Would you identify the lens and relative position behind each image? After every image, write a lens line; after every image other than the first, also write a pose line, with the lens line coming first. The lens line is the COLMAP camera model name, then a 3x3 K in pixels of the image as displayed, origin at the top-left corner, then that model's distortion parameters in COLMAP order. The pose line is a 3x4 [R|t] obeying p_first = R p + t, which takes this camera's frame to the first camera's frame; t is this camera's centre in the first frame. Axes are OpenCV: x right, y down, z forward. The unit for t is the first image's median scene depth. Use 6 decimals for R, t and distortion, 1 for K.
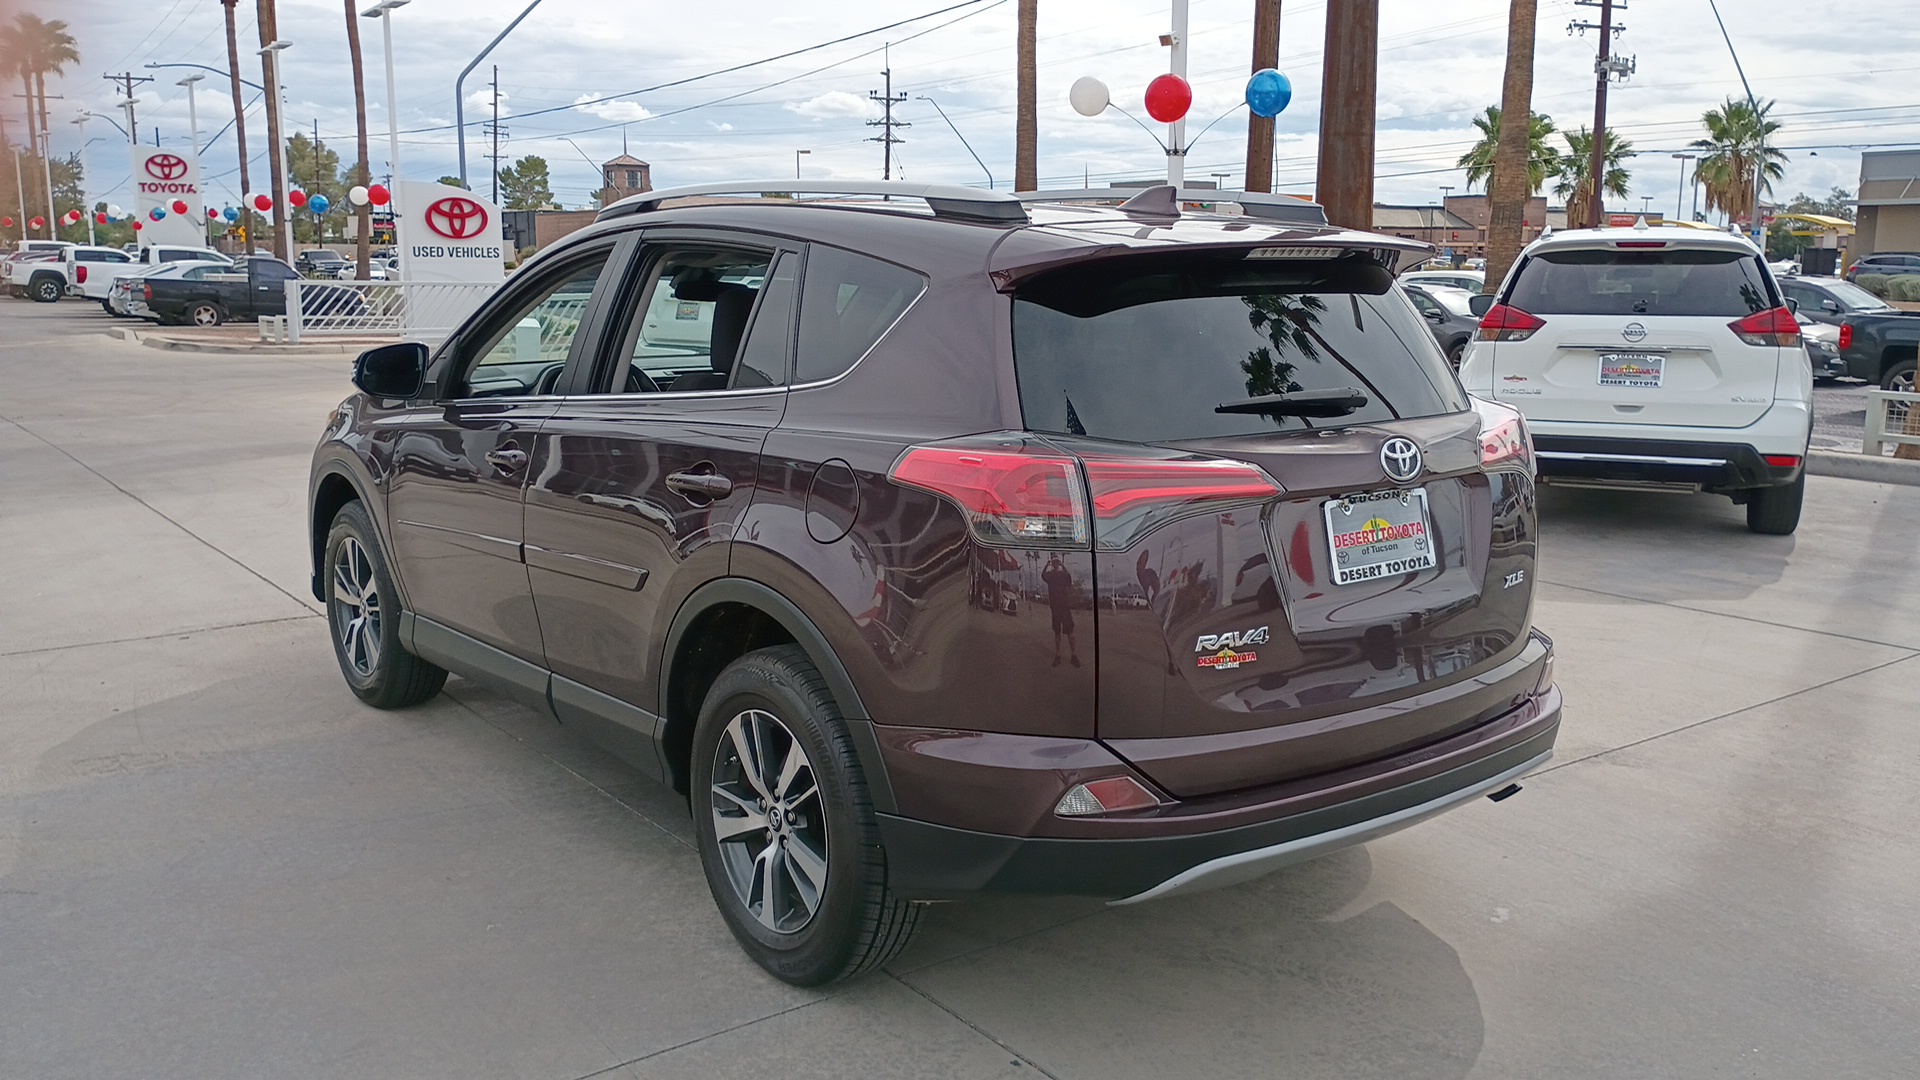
lens RADIAL K [[1597.0, 0, 960.0], [0, 1597.0, 540.0], [0, 0, 1]] dist [0.046177, -0.017496]
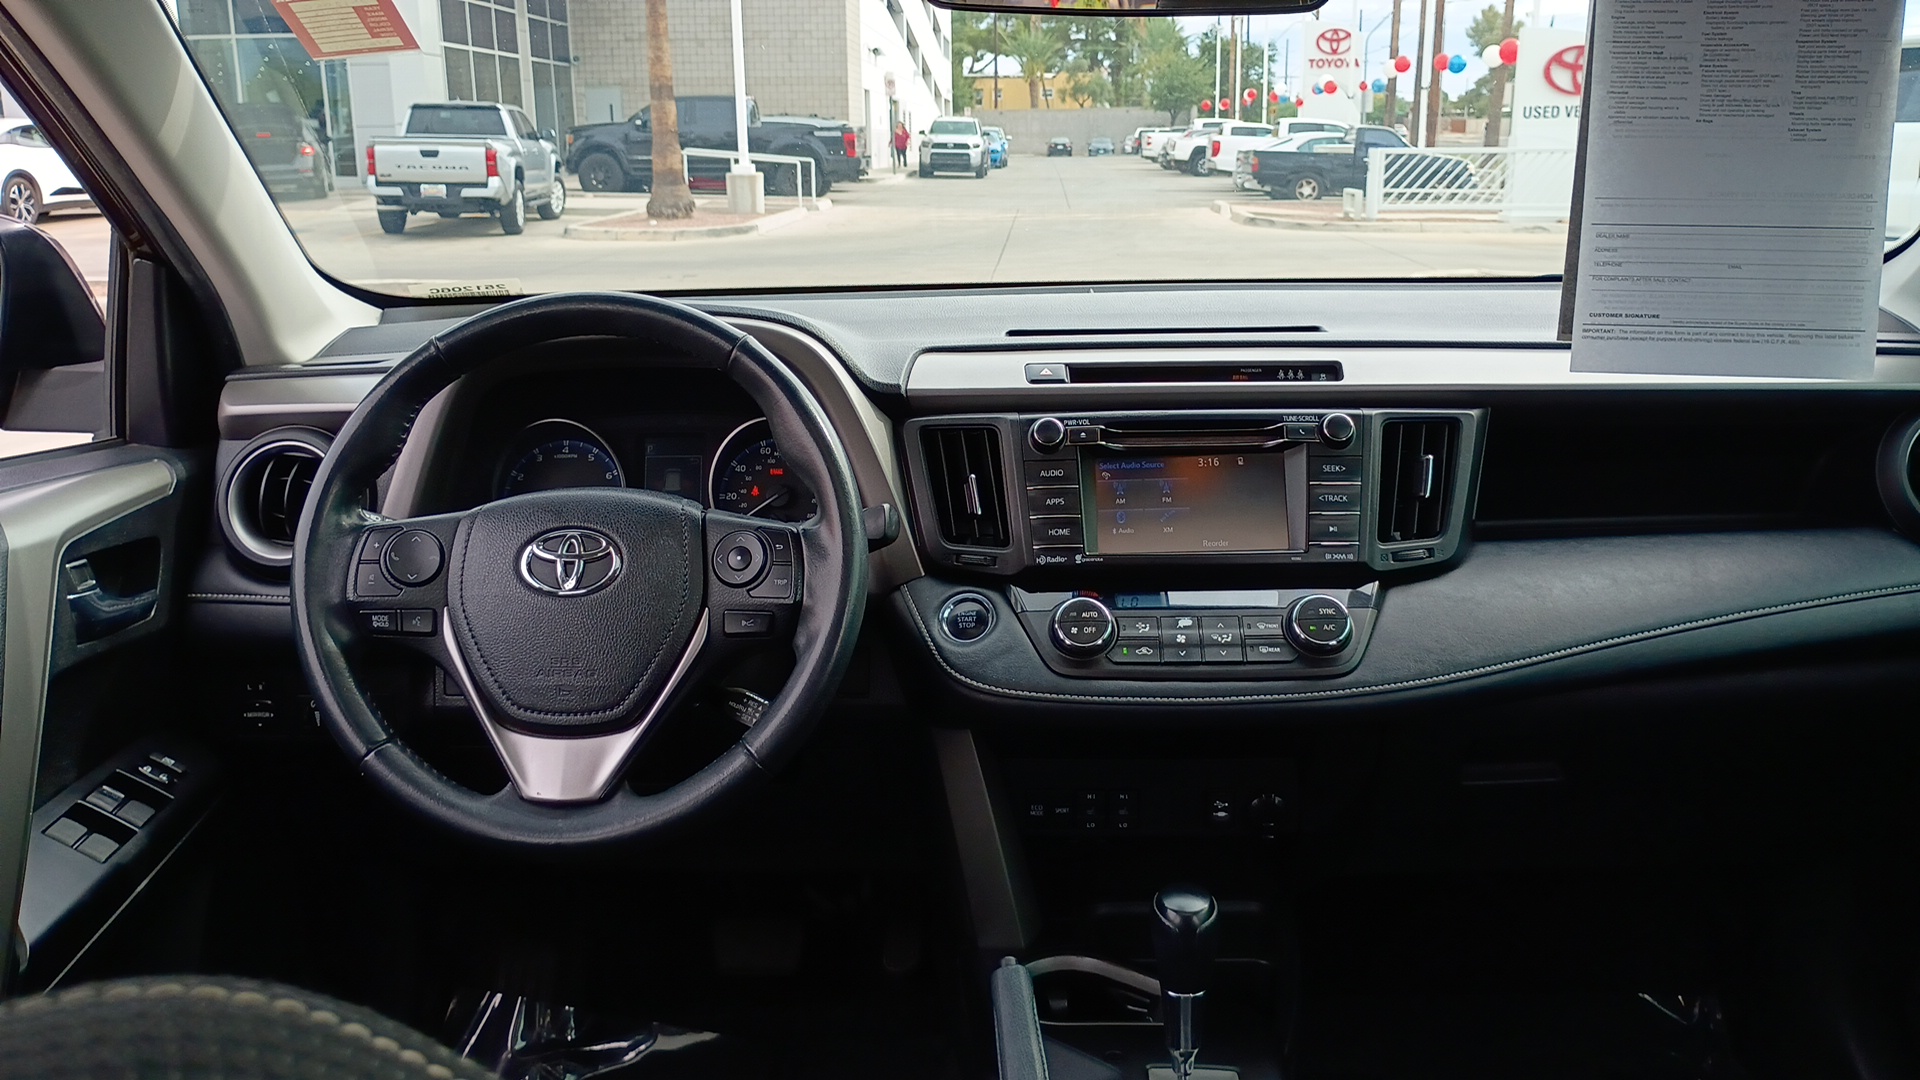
lens RADIAL K [[1597.0, 0, 960.0], [0, 1597.0, 540.0], [0, 0, 1]] dist [0.046177, -0.017496]
pose [[0.771895, 0.144134, -0.619196, -0.013683], [-0.097980, 0.989295, 0.108141, -0.027184], [0.628154, -0.022805, 0.777754, 0.215676]]
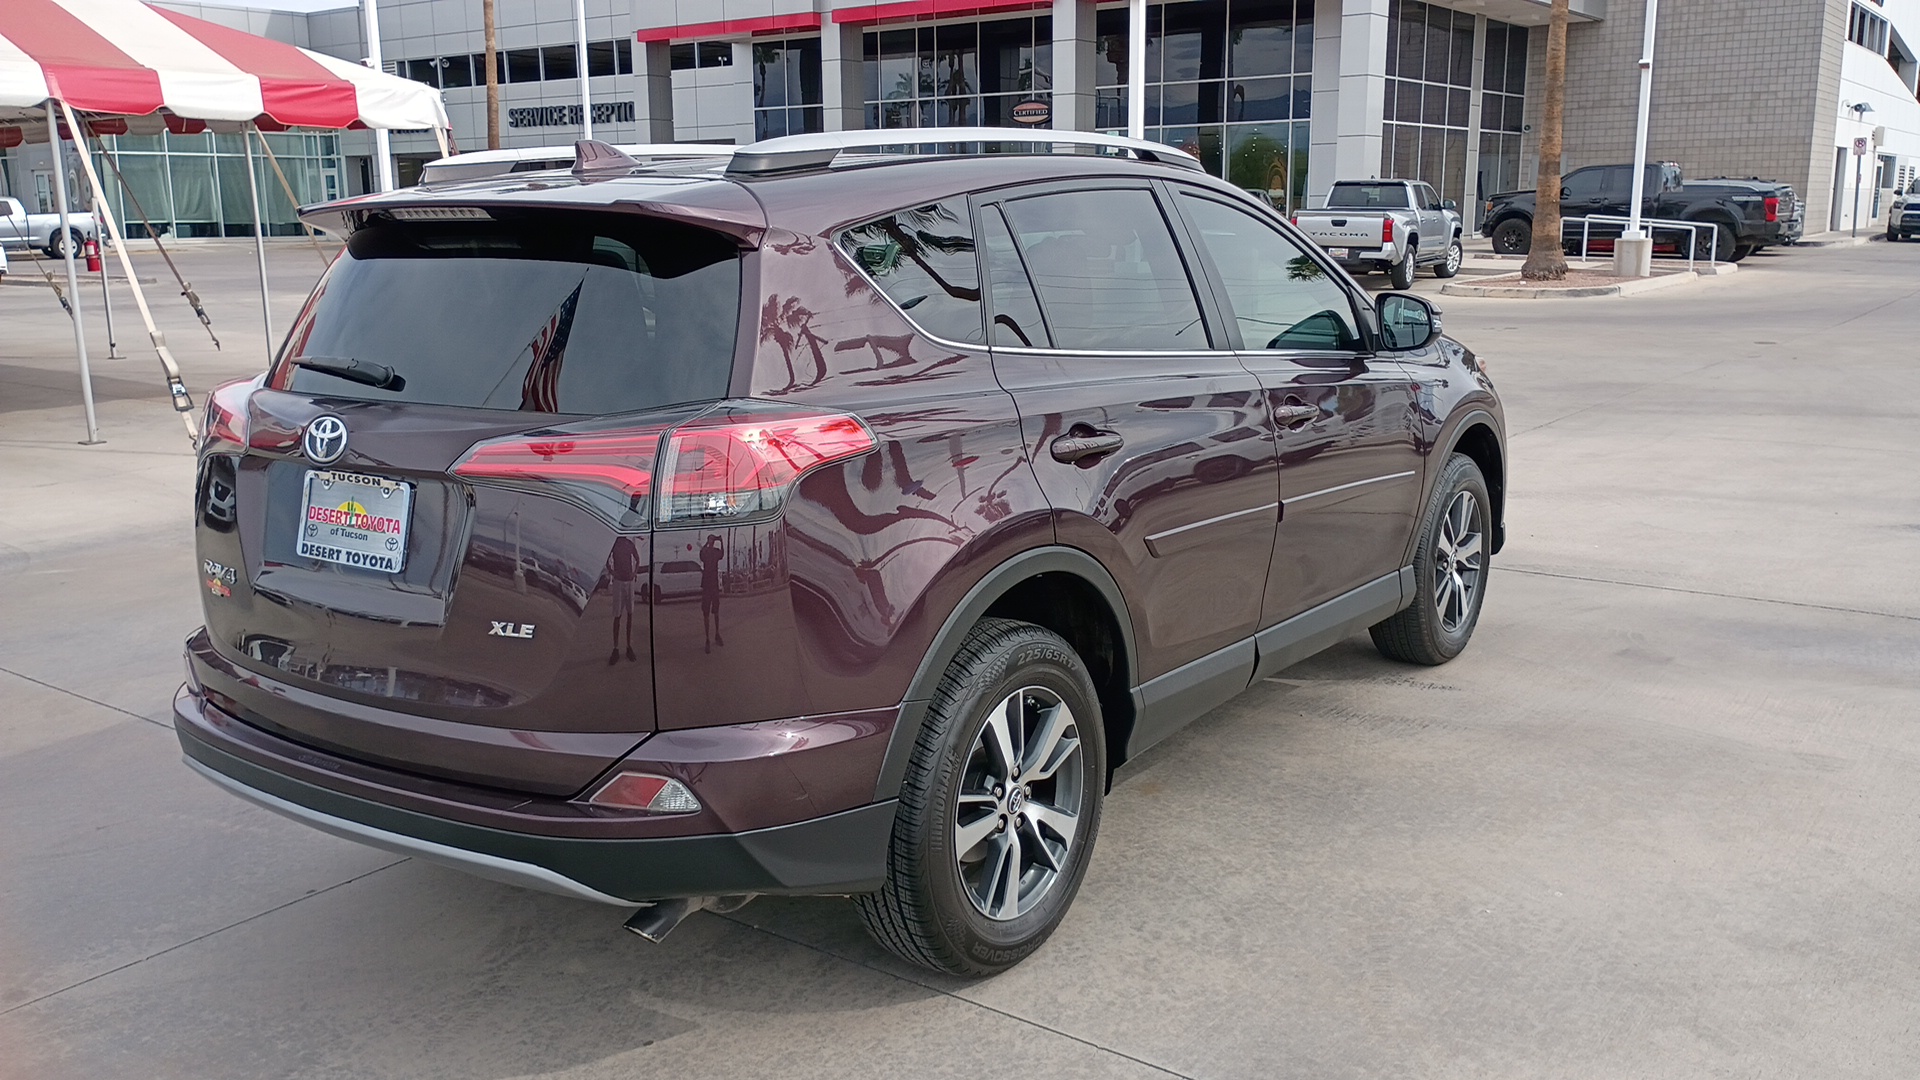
lens RADIAL K [[1587.9, 0, 960.0], [0, 1587.9, 540.0], [0, 0, 1]] dist [0.054614, -0.079229]
pose [[0.288012, 0.190635, -0.938460, 0.192834], [-0.152561, 0.976603, 0.151562, -0.029032], [0.945396, 0.099521, 0.310357, 0.163174]]
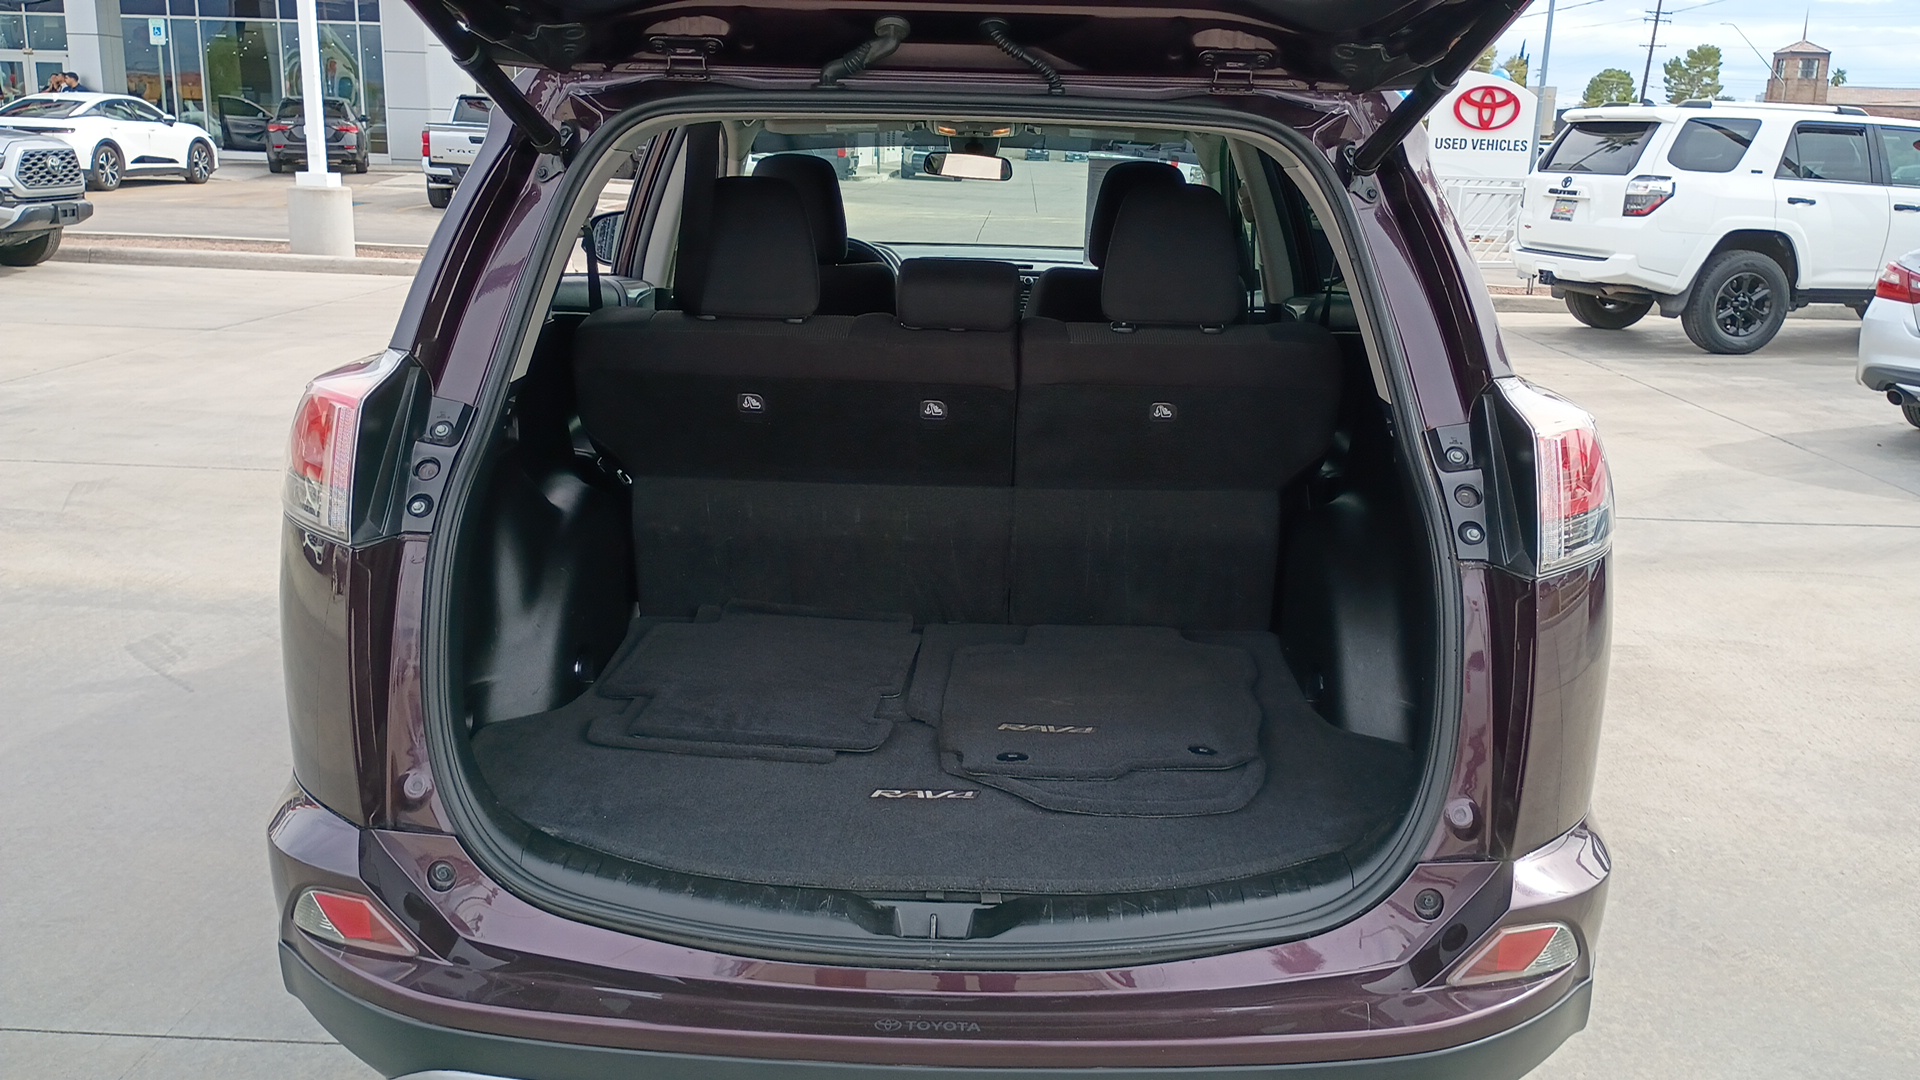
lens RADIAL K [[1590.1, 0, 959.8], [0, 1590.1, 533.9], [0, 0, 1]] dist [0.094899, -0.131762]
pose [[0.778999, 0.171991, -0.602975, 0.093393], [-0.136983, 0.985097, 0.104014, -0.013251], [0.611879, 0.001570, 0.790950, 0.087142]]
